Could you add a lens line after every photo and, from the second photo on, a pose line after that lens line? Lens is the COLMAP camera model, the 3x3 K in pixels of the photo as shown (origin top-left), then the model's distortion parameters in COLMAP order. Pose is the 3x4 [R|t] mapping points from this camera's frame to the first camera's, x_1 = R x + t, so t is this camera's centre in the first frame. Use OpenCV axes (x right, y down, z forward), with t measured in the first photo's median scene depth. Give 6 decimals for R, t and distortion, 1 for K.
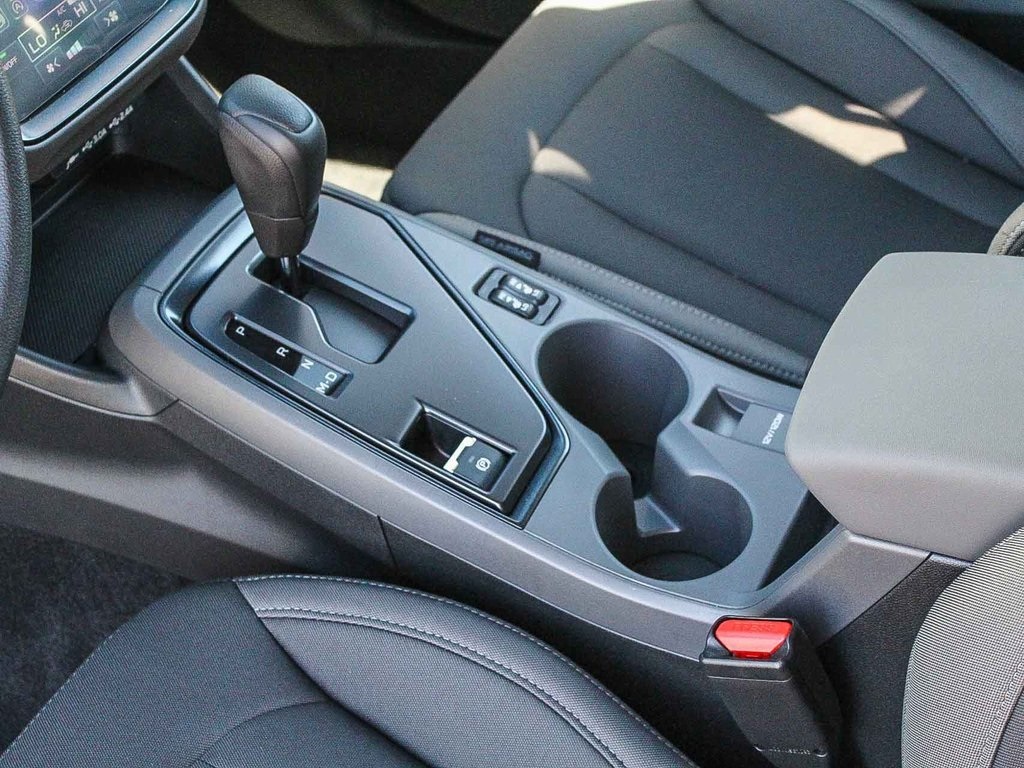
lens RADIAL K [[1947.0, 0, 512.0], [0, 1947.0, 384.0], [0, 0, 1]] dist [0.019537, 0.045669]
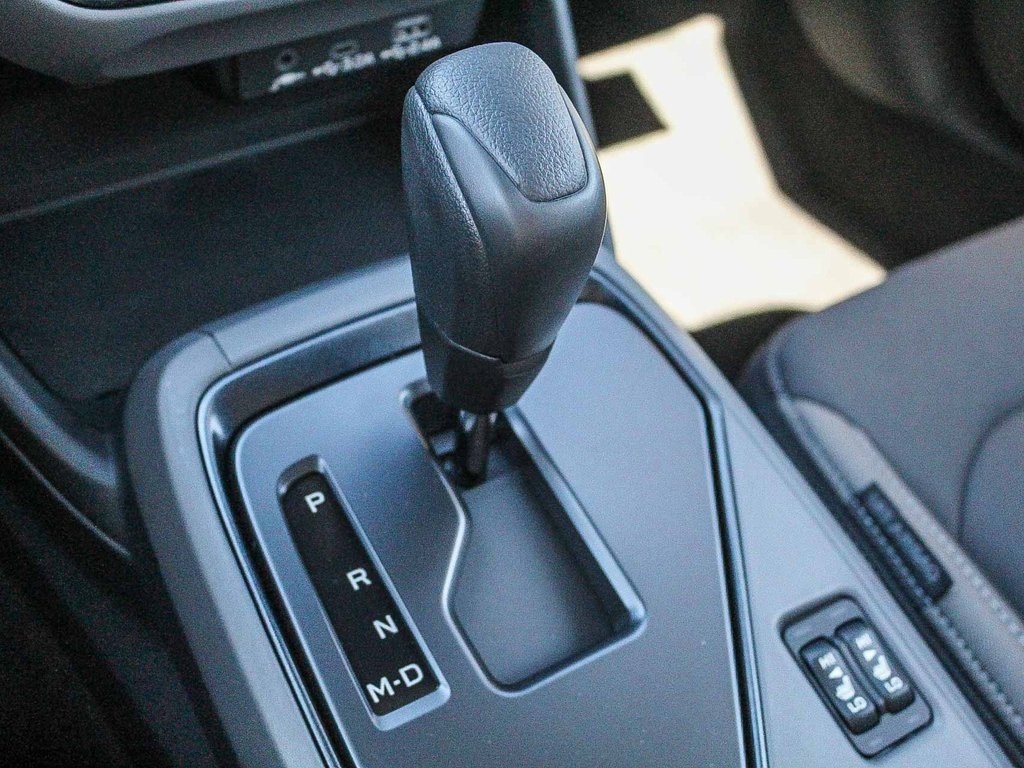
lens RADIAL K [[1366.1, 0, 512.0], [0, 1366.1, 384.0], [0, 0, 1]] dist [-0.099238, -0.029578]
pose [[0.840142, 0.452227, -0.299421, -0.001207], [-0.429970, 0.891839, 0.140532, -0.122594], [0.330587, 0.010676, 0.943715, 0.646435]]
